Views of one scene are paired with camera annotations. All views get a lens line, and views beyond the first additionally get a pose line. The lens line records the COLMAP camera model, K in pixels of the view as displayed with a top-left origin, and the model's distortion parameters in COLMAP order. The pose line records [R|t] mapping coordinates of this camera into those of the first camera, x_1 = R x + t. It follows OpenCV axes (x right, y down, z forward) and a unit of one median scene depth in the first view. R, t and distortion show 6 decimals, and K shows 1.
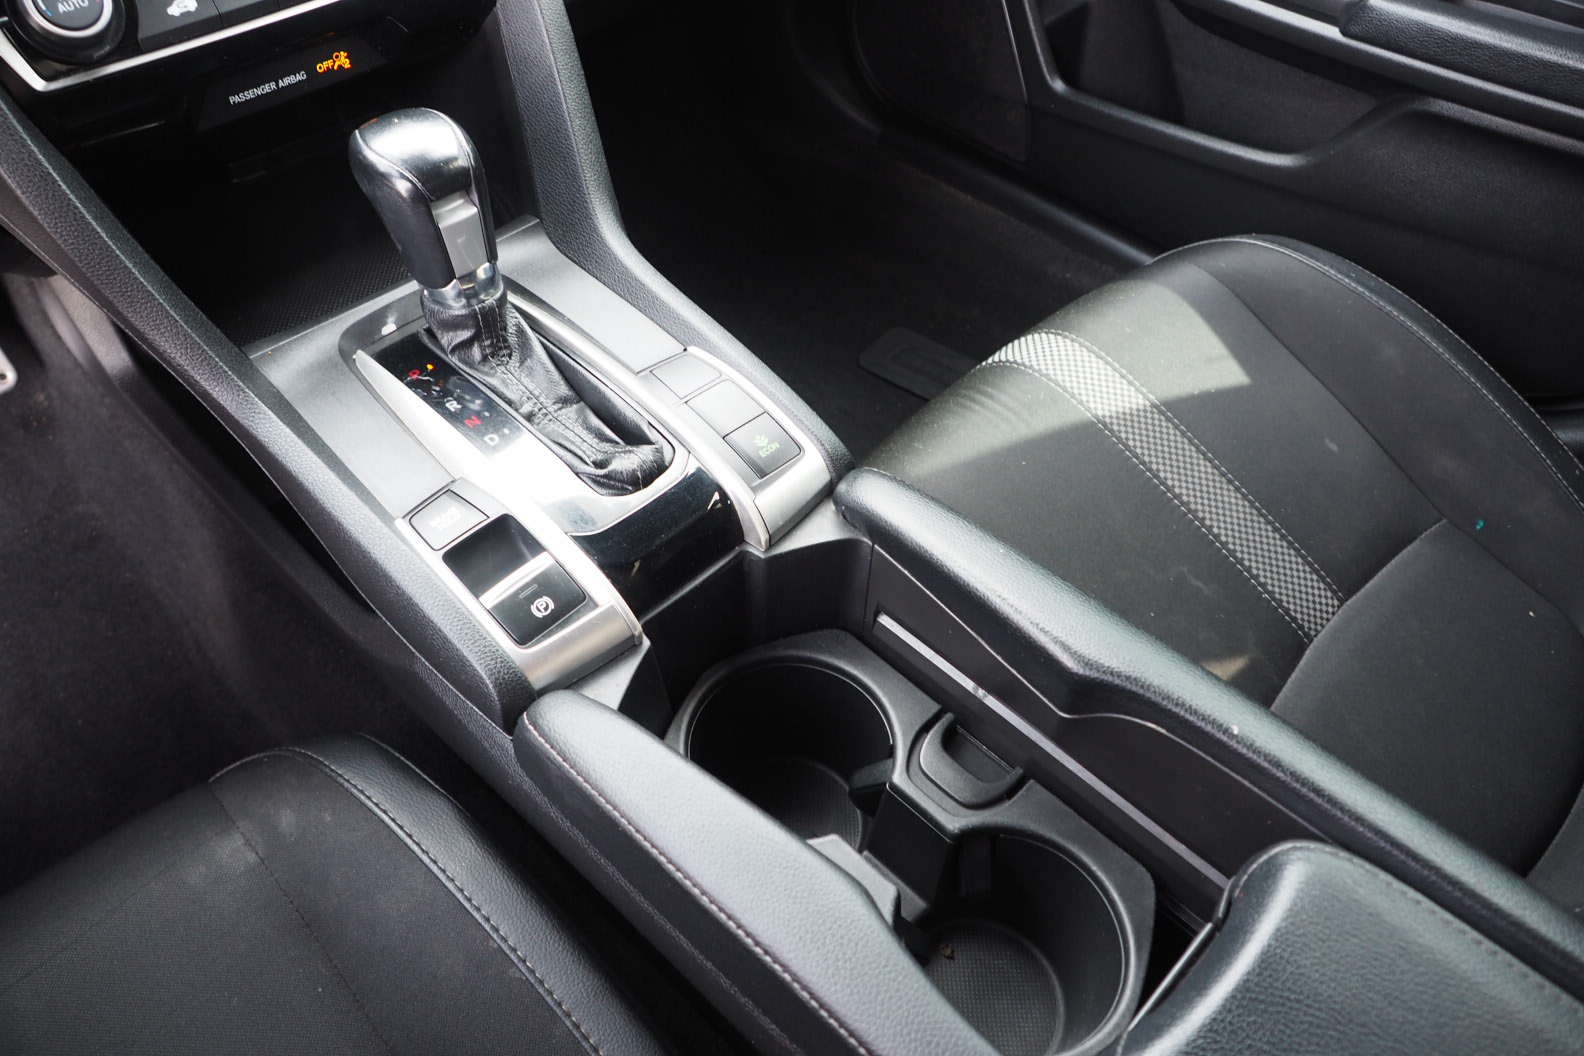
lens RADIAL K [[1118.9, 0, 796.6], [0, 1118.9, 537.7], [0, 0, 1]] dist [-0.040901, -0.000590]
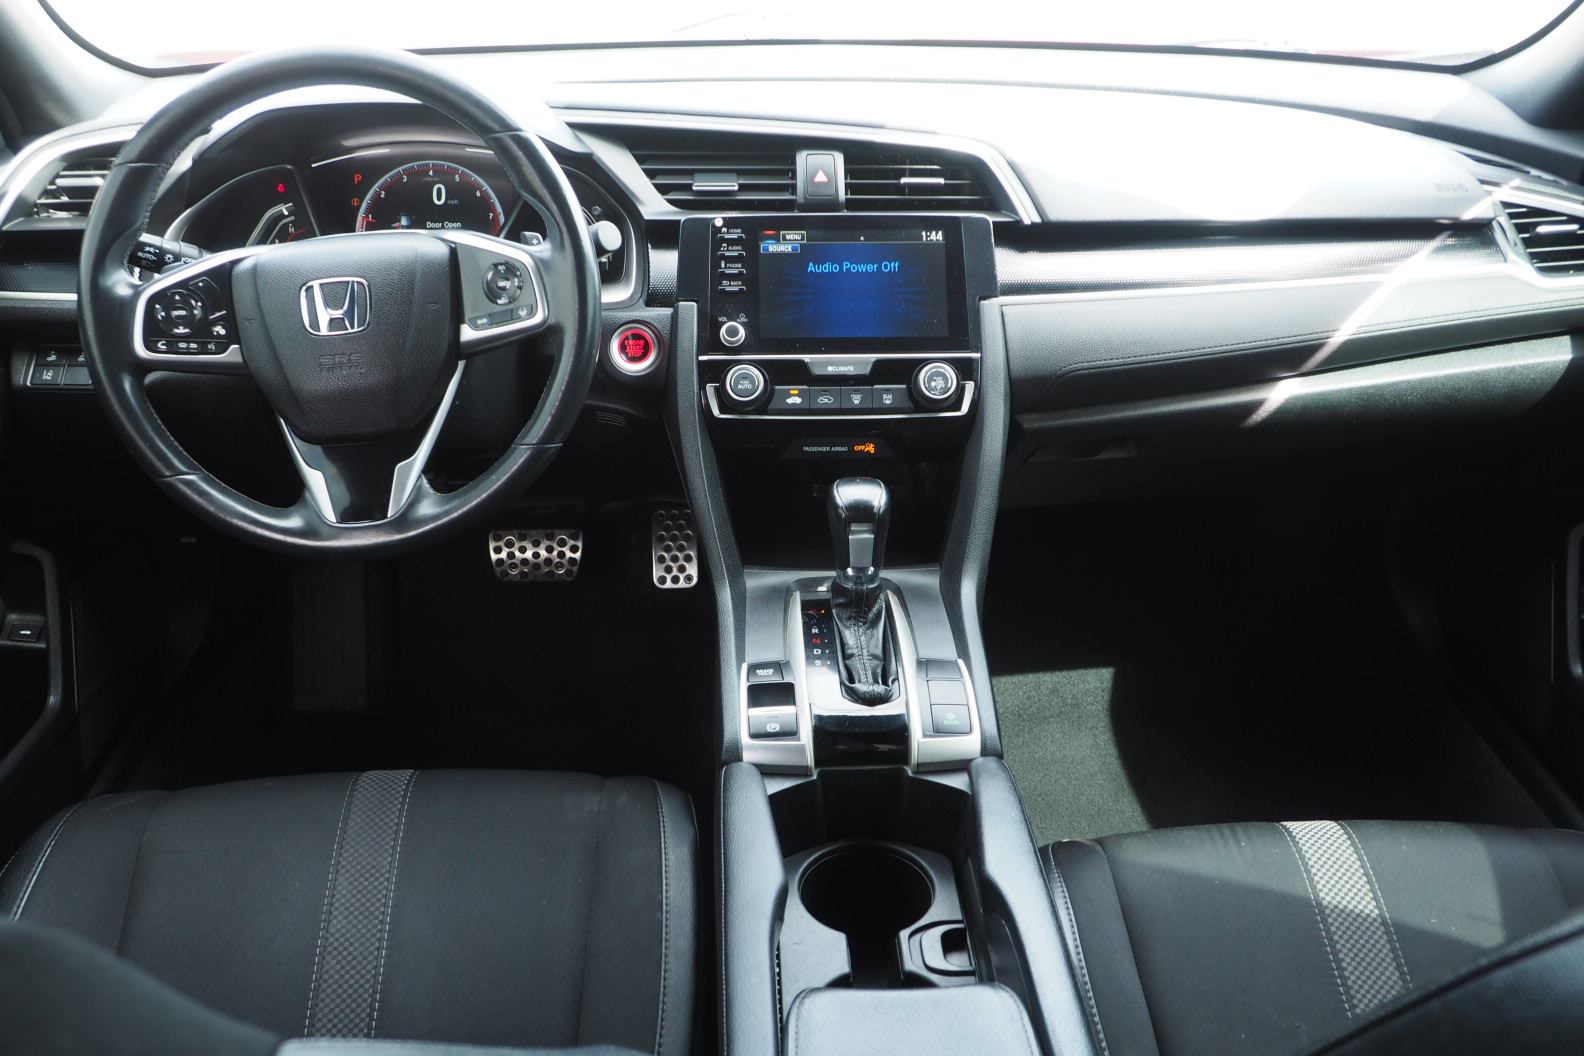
lens RADIAL K [[1455.4, 0, 798.5], [0, 1455.4, 509.4], [0, 0, 1]] dist [-0.006880, 0.000000]
pose [[0.729938, 0.276861, -0.624931, 1.019943], [-0.504220, 0.835386, -0.218846, 0.228681], [0.461469, 0.474846, 0.749378, -0.786629]]
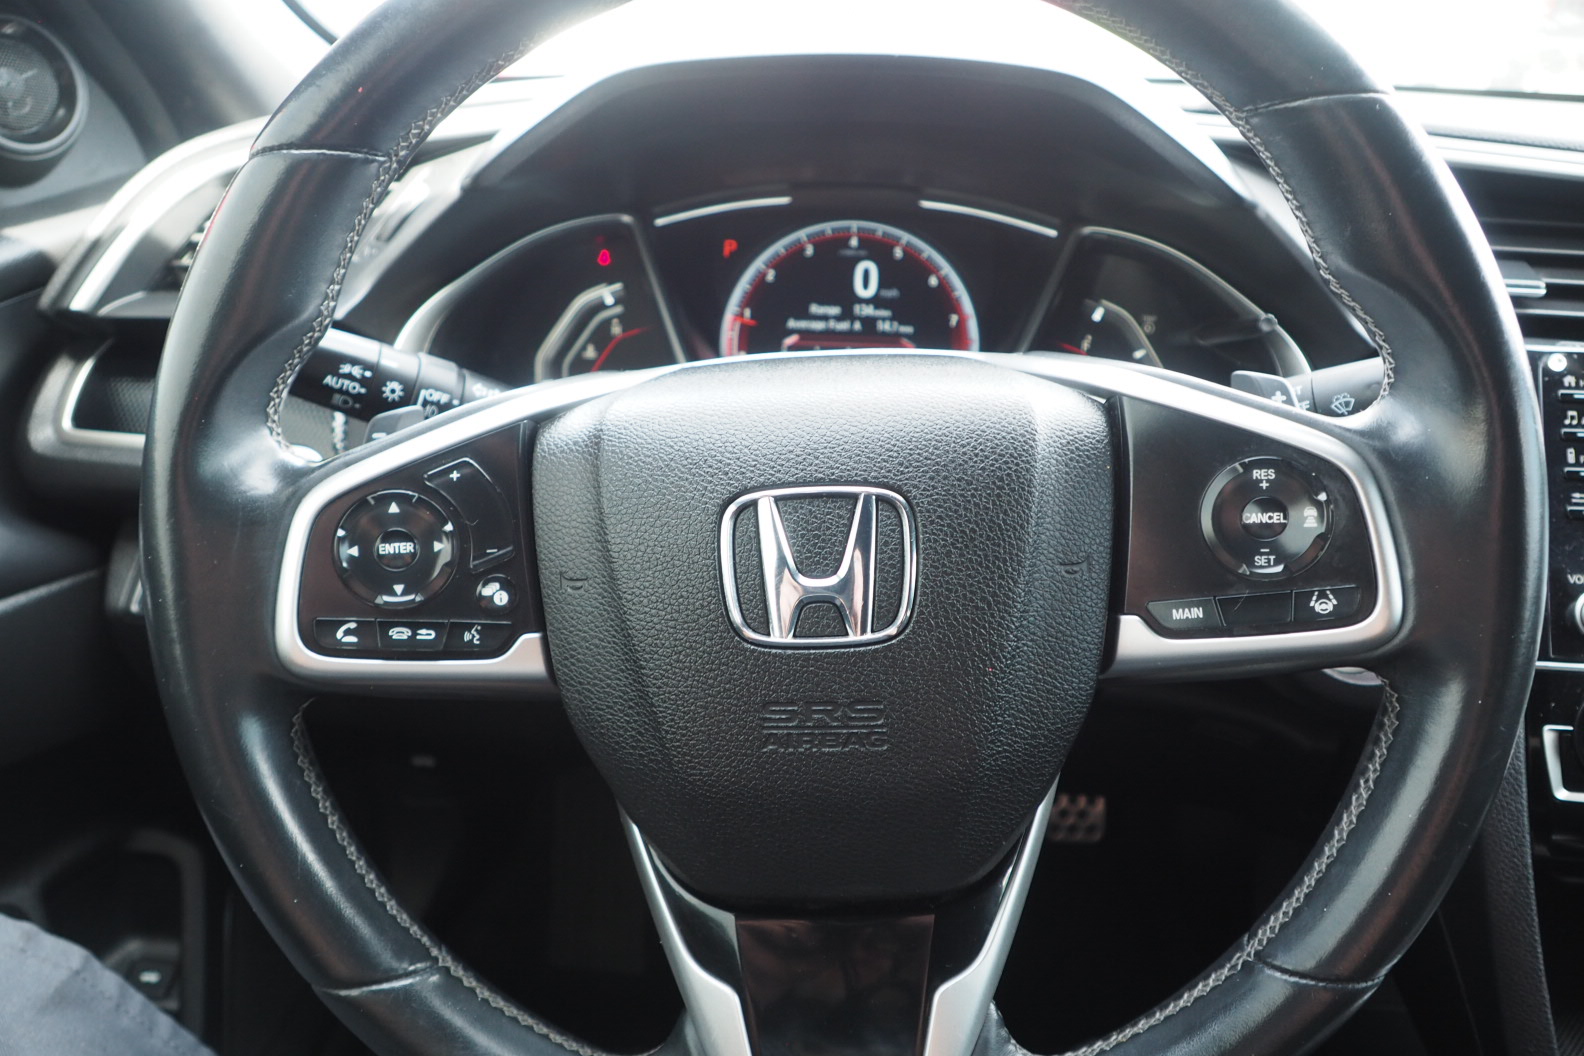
lens RADIAL K [[1118.9, 0, 790.0], [0, 1118.9, 533.8], [0, 0, 1]] dist [-0.040901, -0.000590]
pose [[0.646851, 0.313375, -0.695255, -0.445898], [-0.573602, 0.800708, -0.172761, -0.039471], [0.502558, 0.510551, 0.697692, -0.090626]]
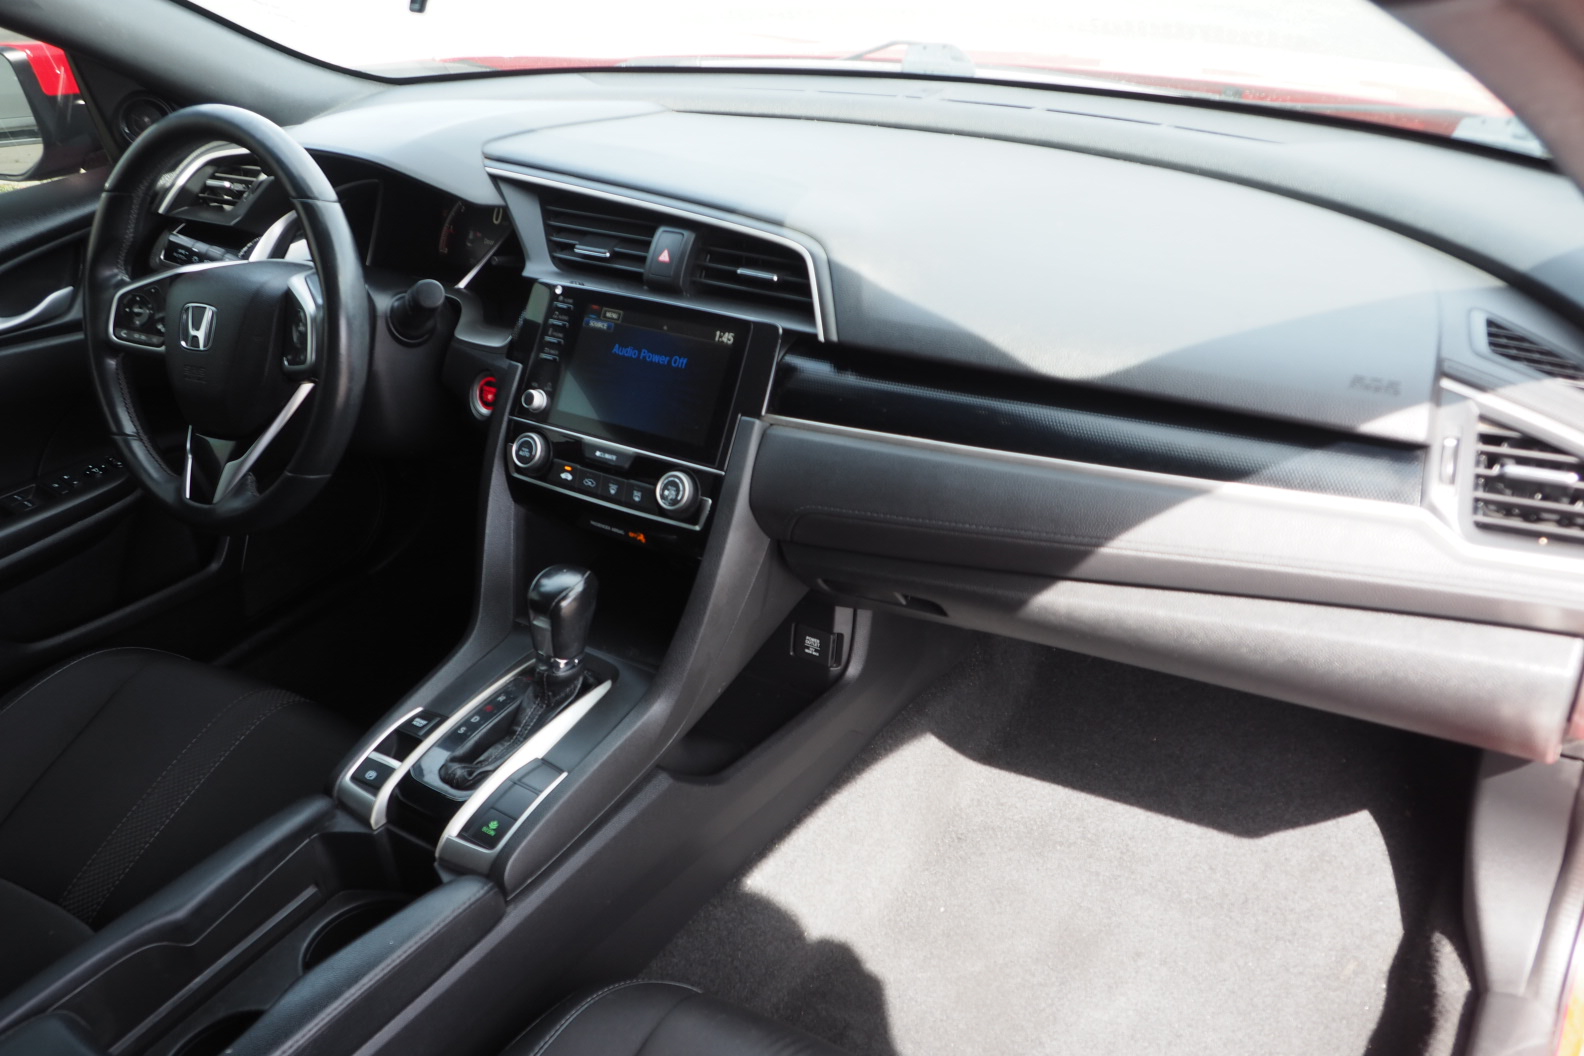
lens RADIAL K [[1318.8, 0, 776.4], [0, 1318.8, 541.6], [0, 0, 1]] dist [0.003632, 0.007311]
pose [[0.176751, 0.470821, -0.864342, 1.492321], [-0.686647, 0.688154, 0.234435, -1.093522], [0.705178, 0.552061, 0.444920, 0.211996]]
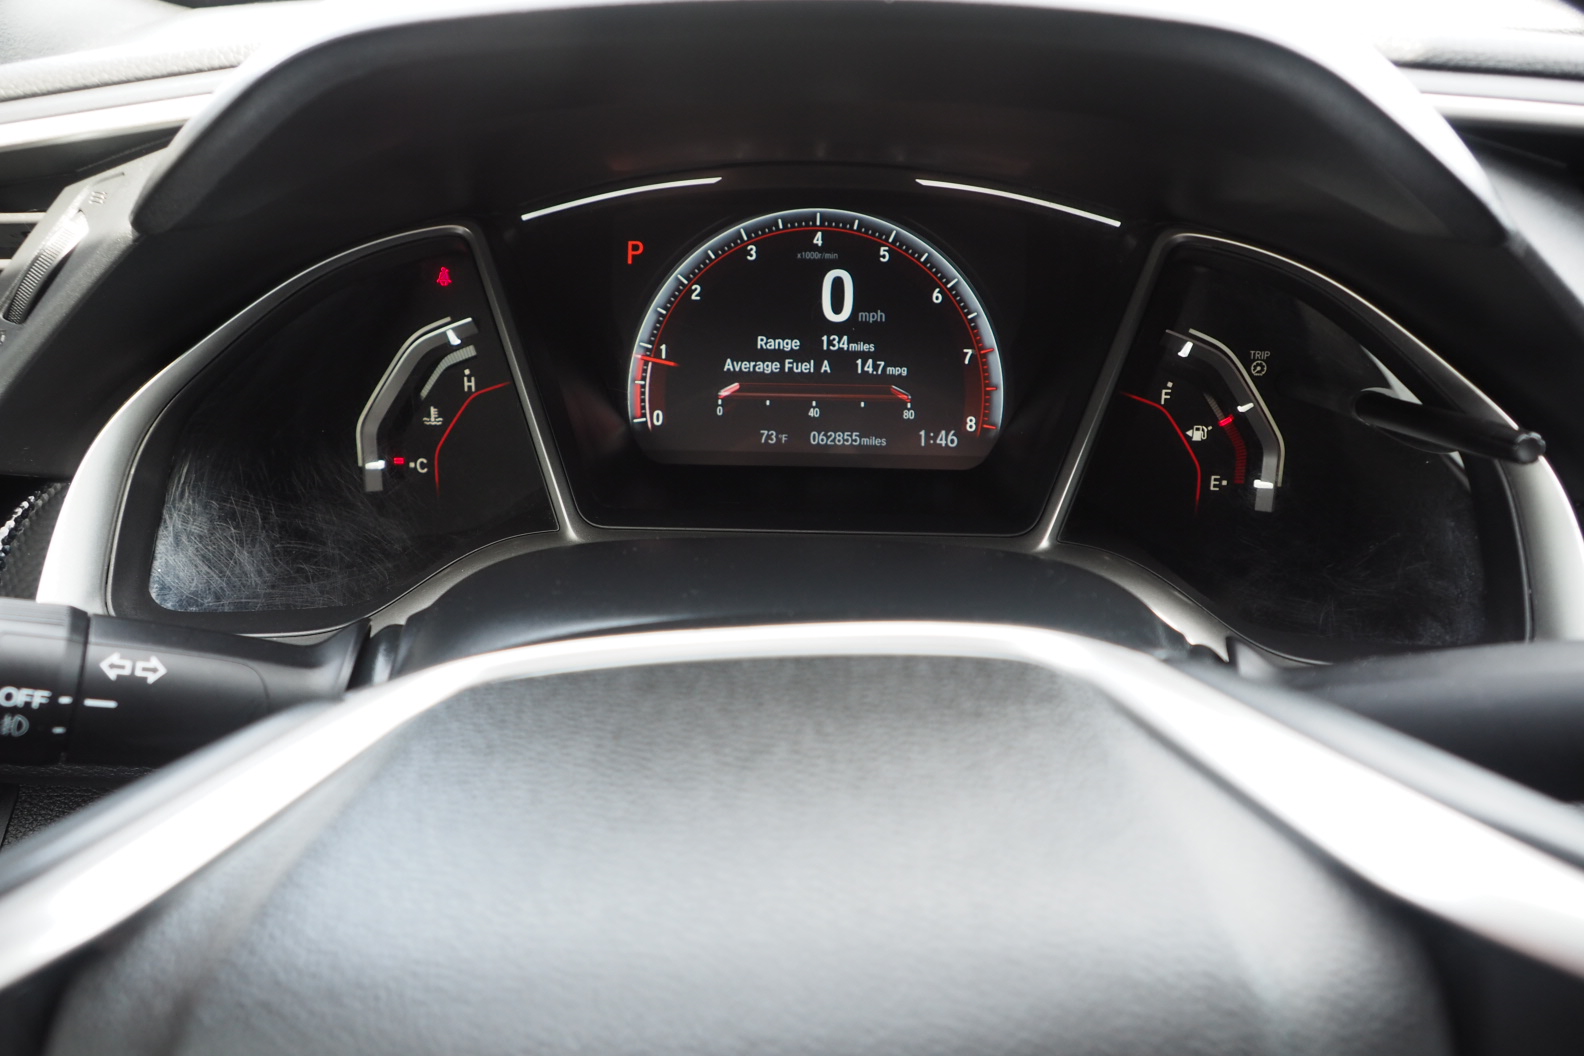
lens RADIAL K [[1118.9, 0, 789.8], [0, 1118.9, 537.5], [0, 0, 1]] dist [-0.040901, -0.000590]
pose [[0.667902, 0.370290, -0.645594, -0.749707], [-0.549762, 0.830173, -0.092600, -0.273988], [0.501666, 0.416771, 0.758046, 0.090743]]
